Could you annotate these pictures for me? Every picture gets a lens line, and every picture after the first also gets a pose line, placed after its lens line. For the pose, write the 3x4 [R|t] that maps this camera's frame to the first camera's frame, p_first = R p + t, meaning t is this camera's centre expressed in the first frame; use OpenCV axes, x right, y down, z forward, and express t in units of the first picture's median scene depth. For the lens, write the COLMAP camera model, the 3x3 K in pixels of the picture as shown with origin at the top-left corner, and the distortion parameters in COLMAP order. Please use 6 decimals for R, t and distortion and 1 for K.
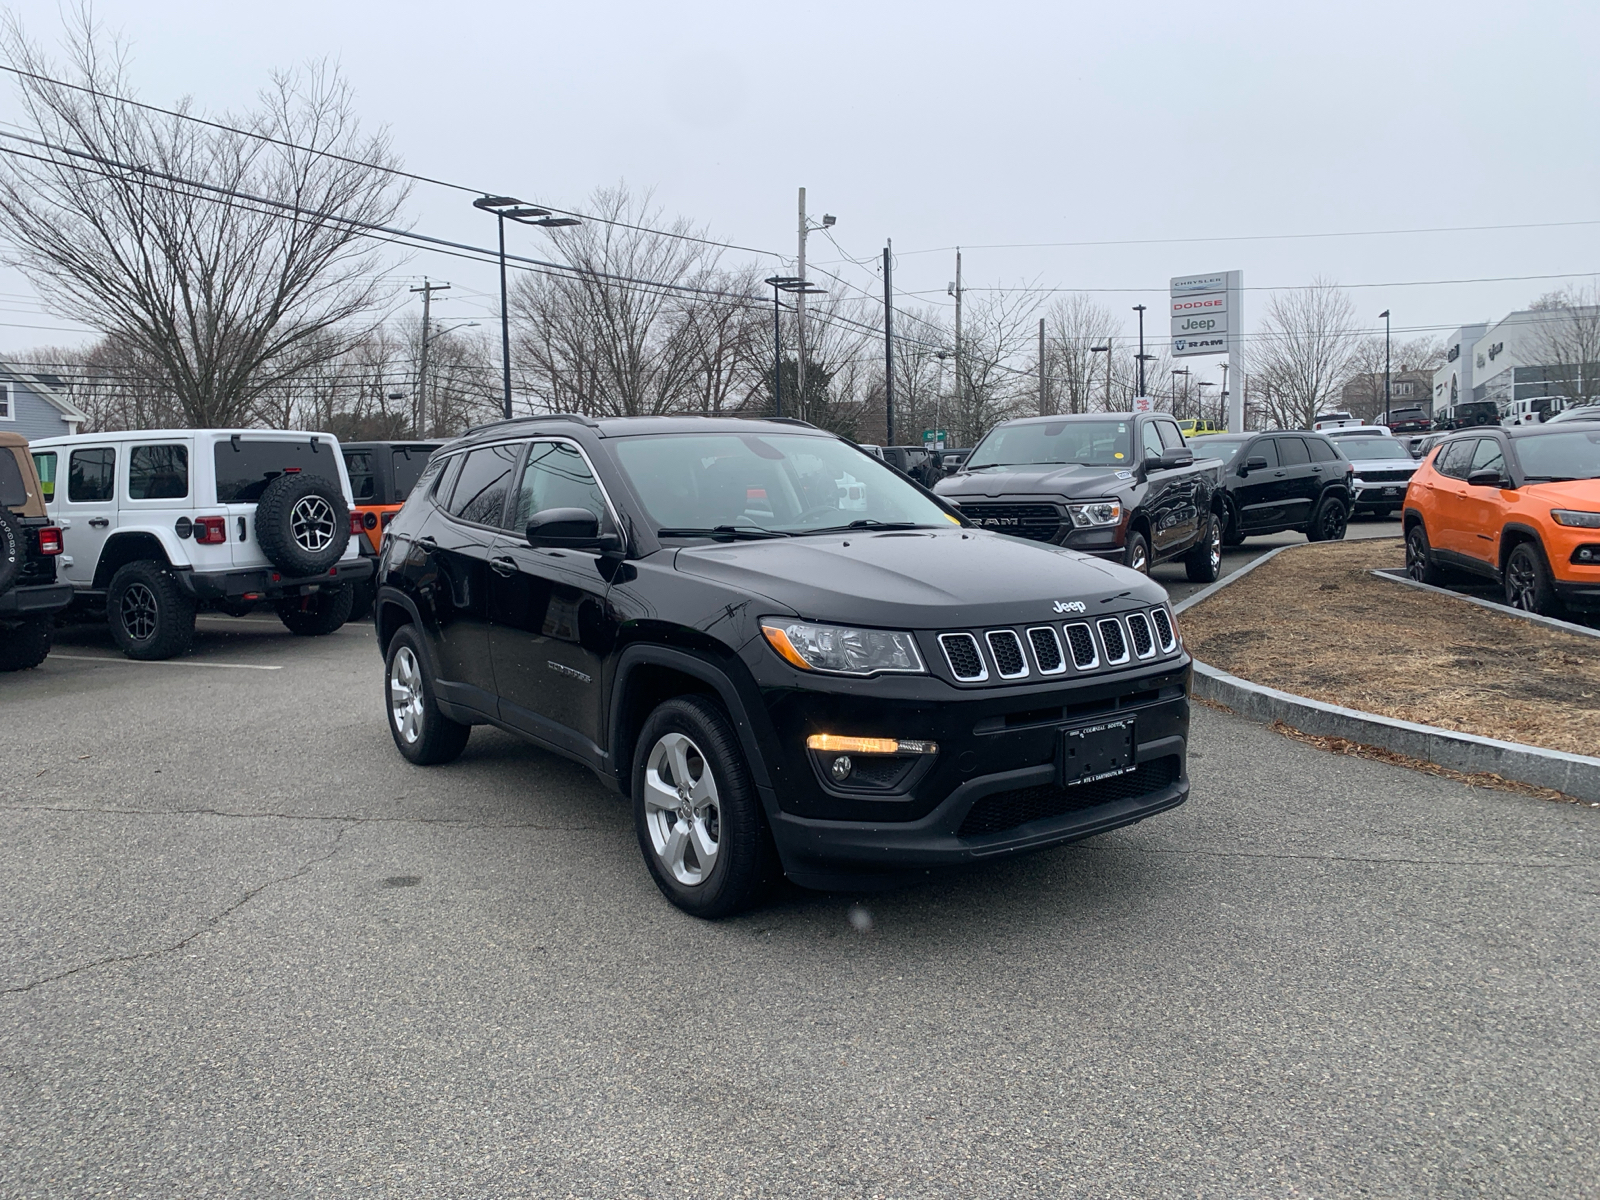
lens RADIAL K [[1203.5, 0, 792.6], [0, 1203.5, 577.1], [0, 0, 1]] dist [0.021084, -0.017011]
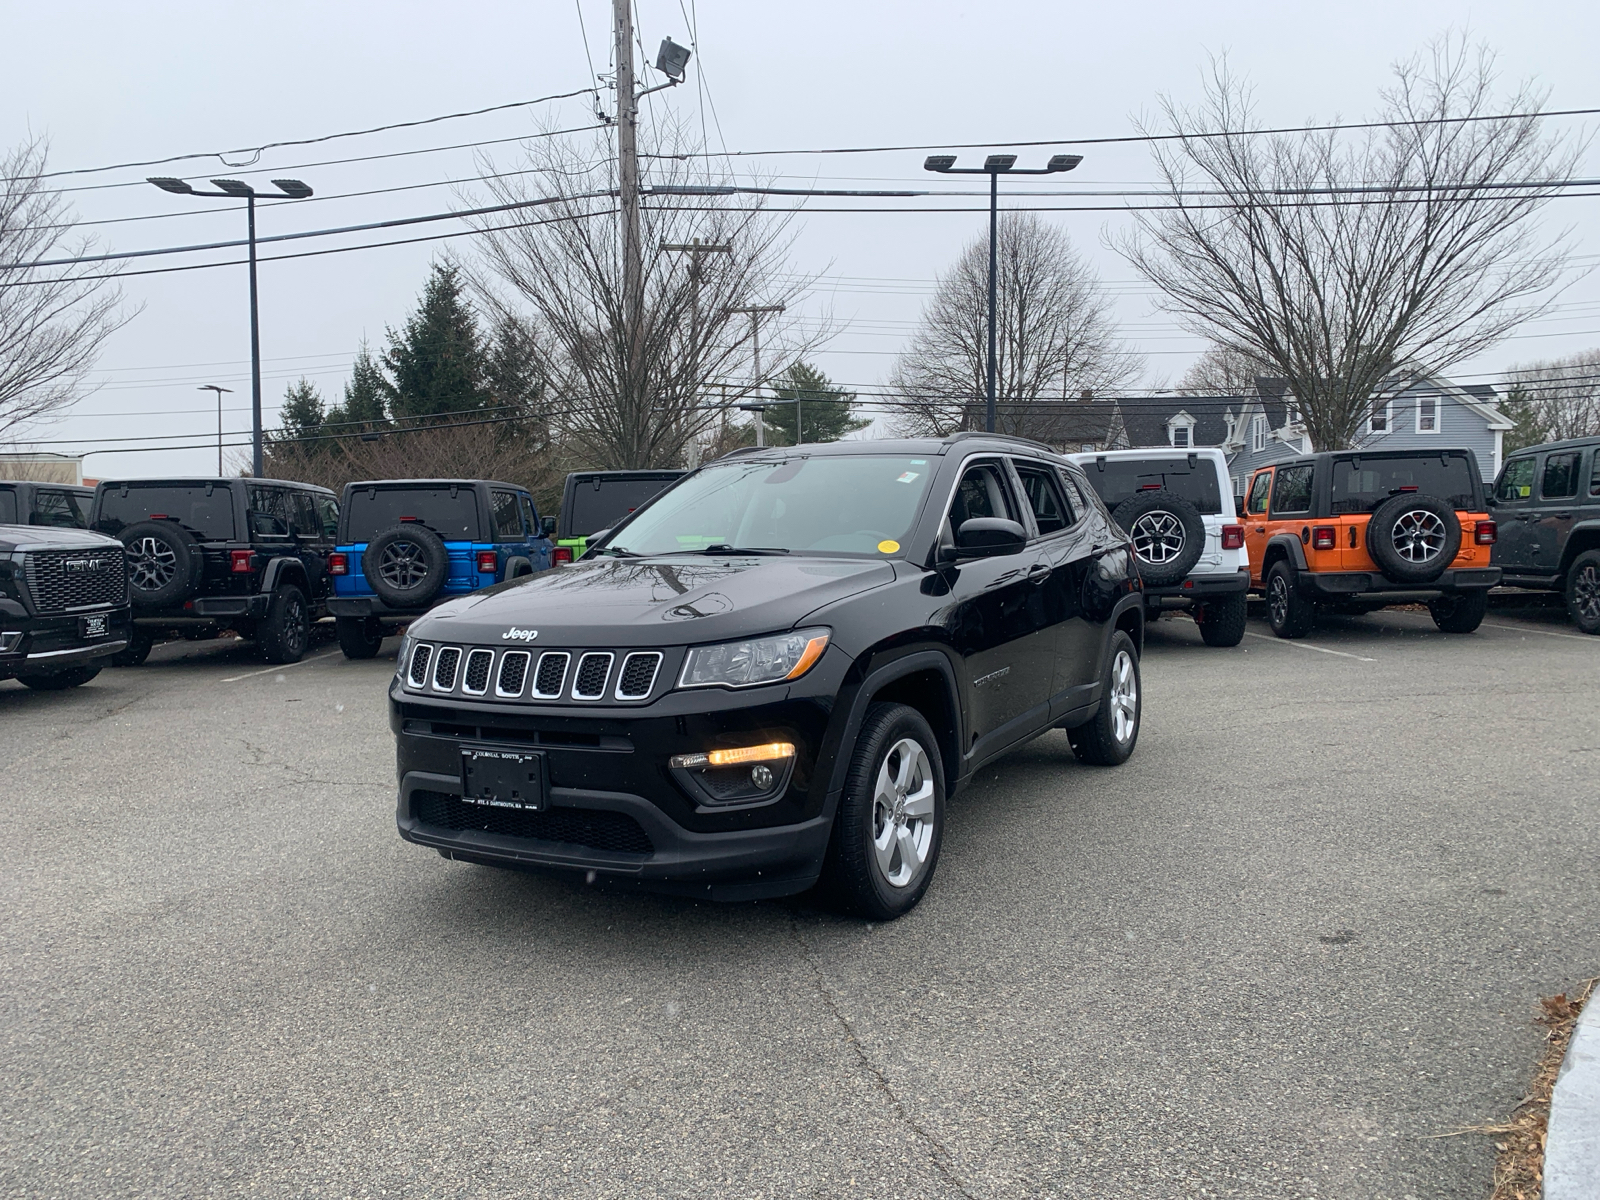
lens RADIAL K [[1213.0, 0, 796.1], [0, 1213.0, 604.9], [0, 0, 1]] dist [0.027722, -0.030645]
pose [[0.429139, 0.064916, -0.900903, 0.426653], [-0.050083, 0.997590, 0.048026, -0.020809], [0.901849, 0.024510, 0.431355, 0.263079]]
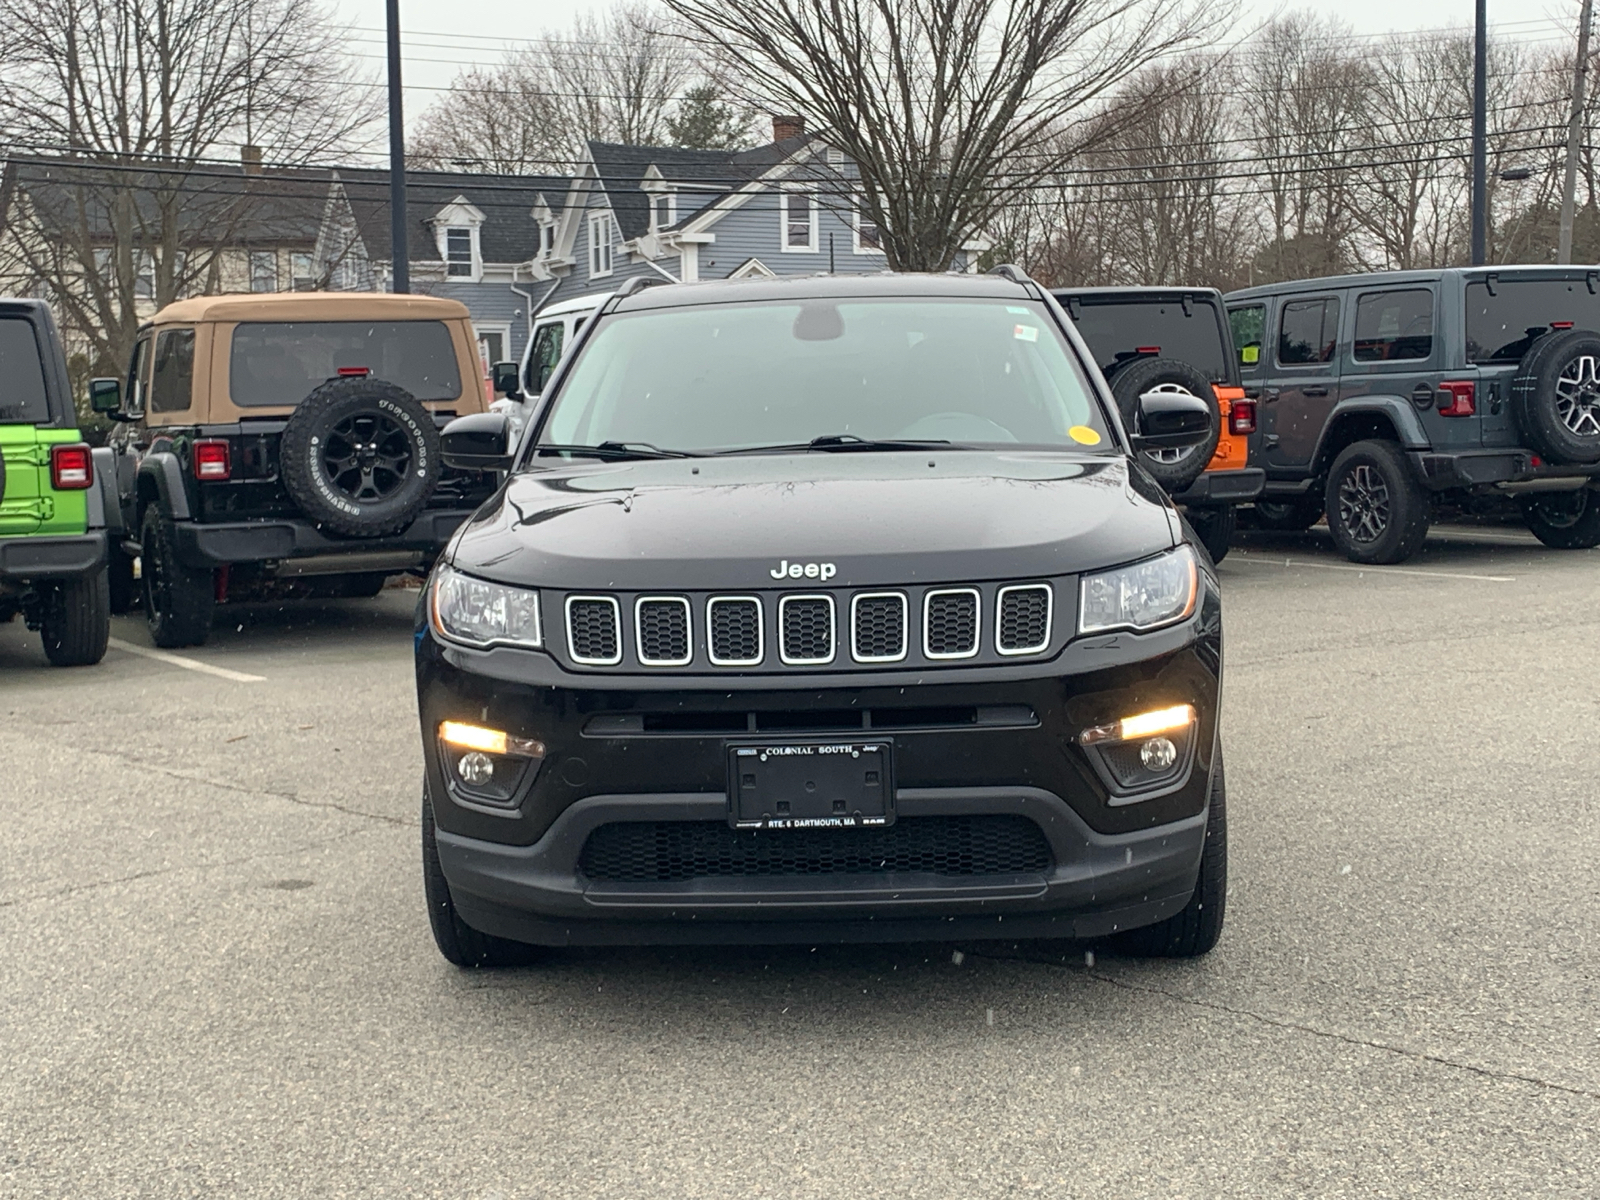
lens RADIAL K [[1921.3, 0, 814.8], [0, 1921.3, 585.8], [0, 0, 1]] dist [0.018641, 0.000000]
pose [[0.802187, 0.057171, -0.594329, 0.299625], [-0.032886, 0.998125, 0.051627, -0.007696], [0.596166, -0.021869, 0.802563, 0.047634]]
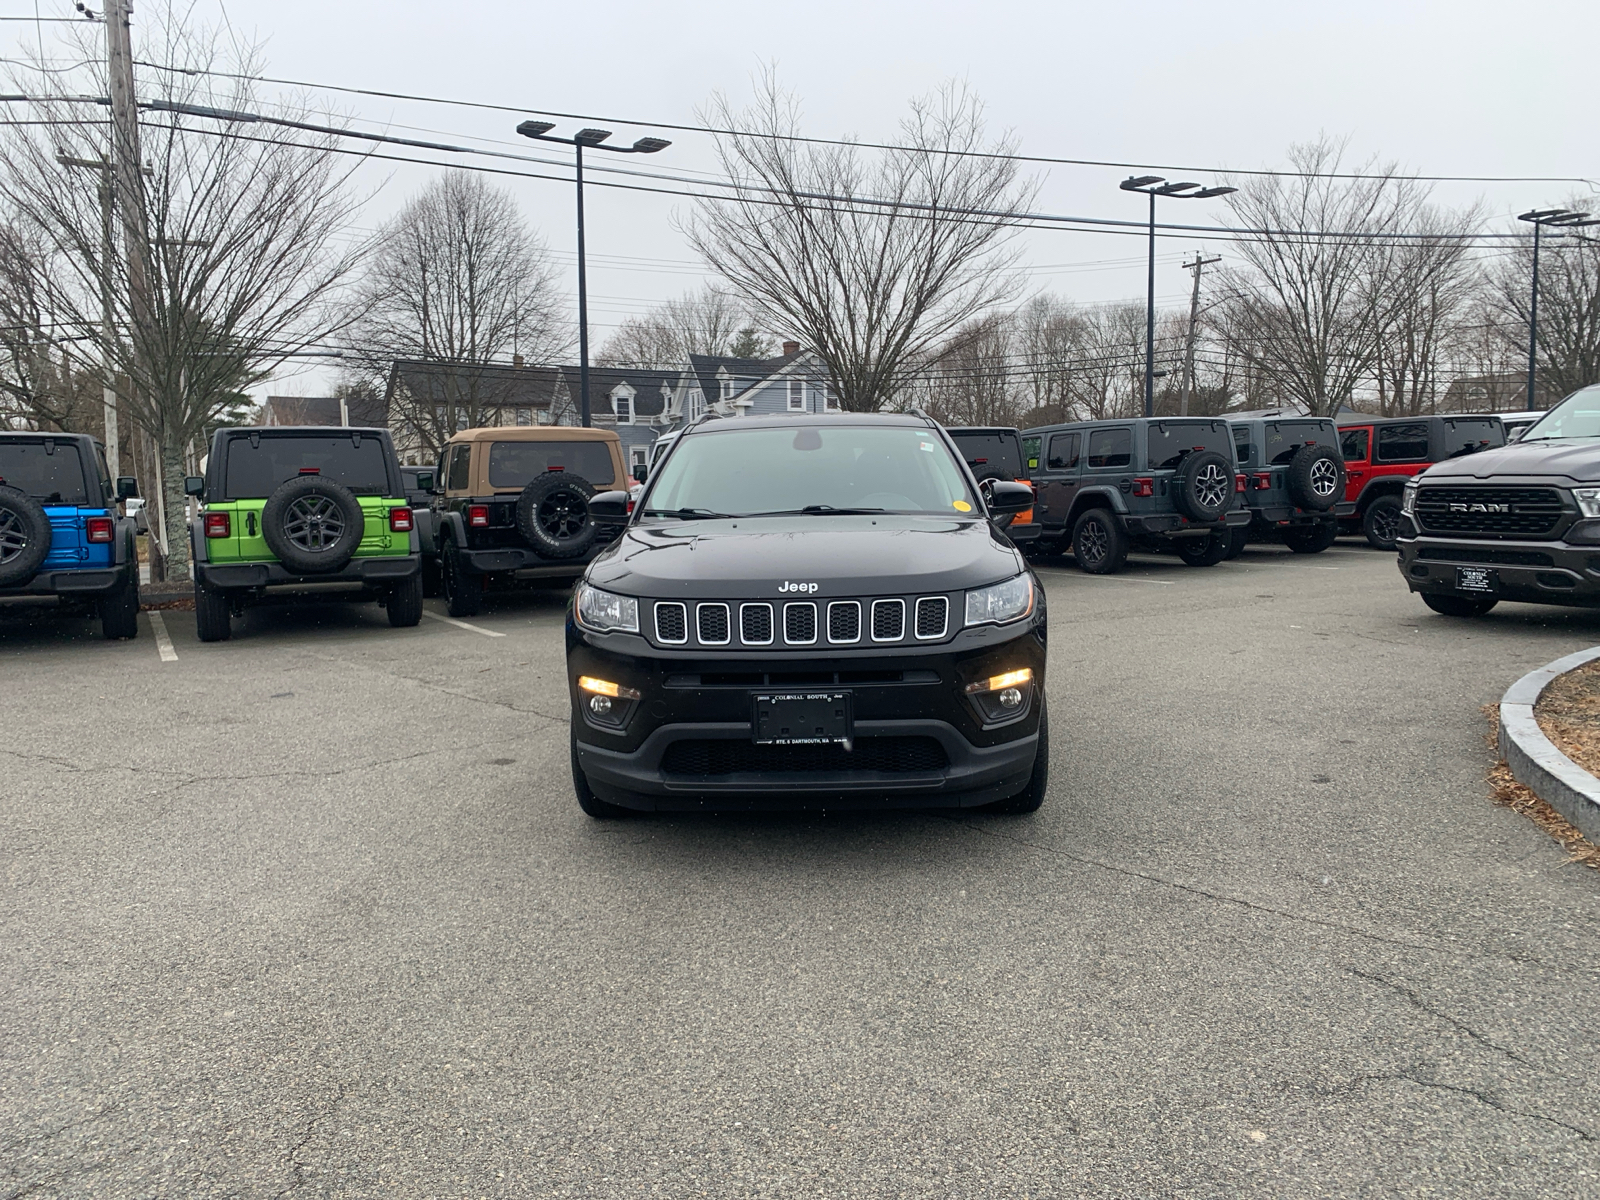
lens RADIAL K [[1203.5, 0, 807.1], [0, 1203.5, 596.6], [0, 0, 1]] dist [0.021084, -0.017011]
pose [[0.802571, 0.060063, -0.593525, 0.306410], [-0.038719, 0.998065, 0.048645, -0.007313], [0.595299, -0.016060, 0.803344, 0.038740]]
